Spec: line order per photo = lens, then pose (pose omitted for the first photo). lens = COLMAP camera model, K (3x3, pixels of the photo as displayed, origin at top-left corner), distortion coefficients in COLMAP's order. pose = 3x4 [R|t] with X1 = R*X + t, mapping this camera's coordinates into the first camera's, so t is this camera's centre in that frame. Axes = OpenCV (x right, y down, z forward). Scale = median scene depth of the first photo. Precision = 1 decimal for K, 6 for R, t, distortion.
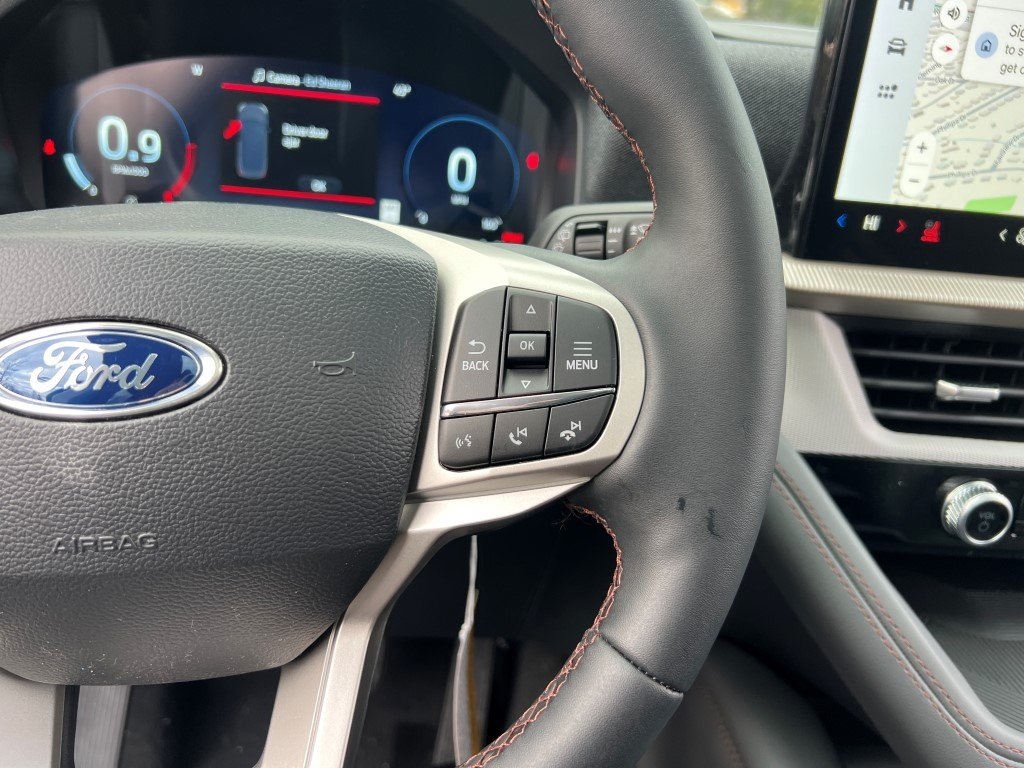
lens RADIAL K [[777.0, 0, 510.6], [0, 777.0, 387.4], [0, 0, 1]] dist [0.000241, -0.010355]
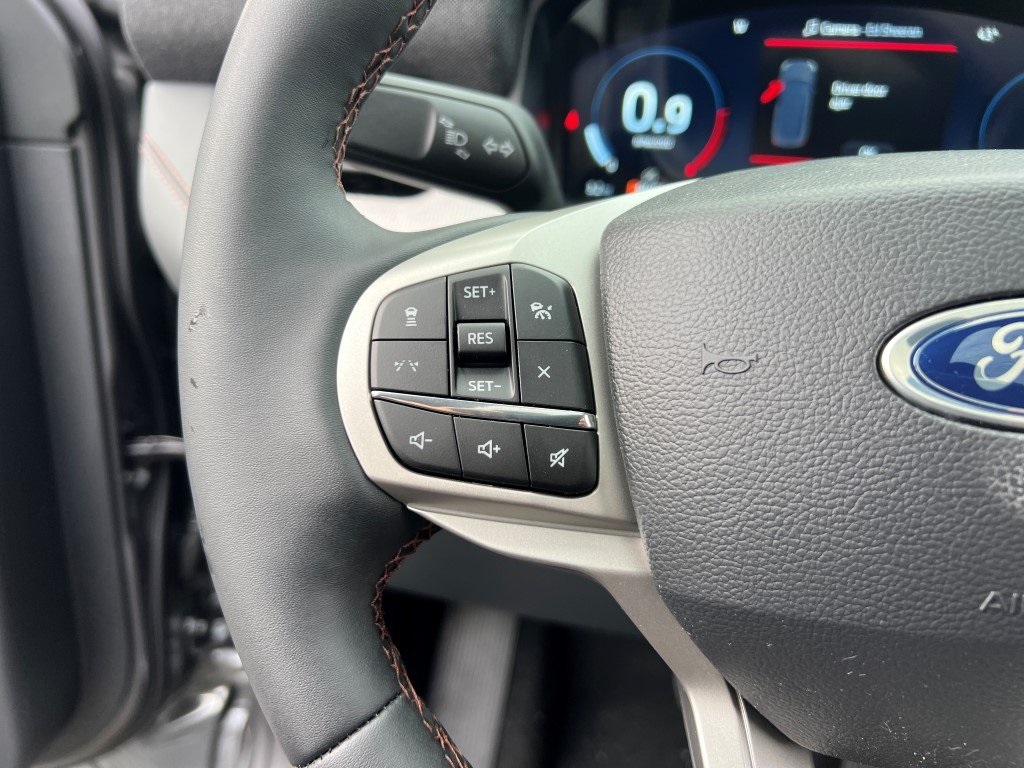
lens RADIAL K [[777.0, 0, 513.5], [0, 777.0, 381.3], [0, 0, 1]] dist [0.000241, -0.010355]
pose [[0.953356, 0.052769, -0.297198, -0.523611], [-0.054258, 0.998522, 0.003242, 0.012562], [0.296930, 0.013035, 0.954810, 0.111986]]
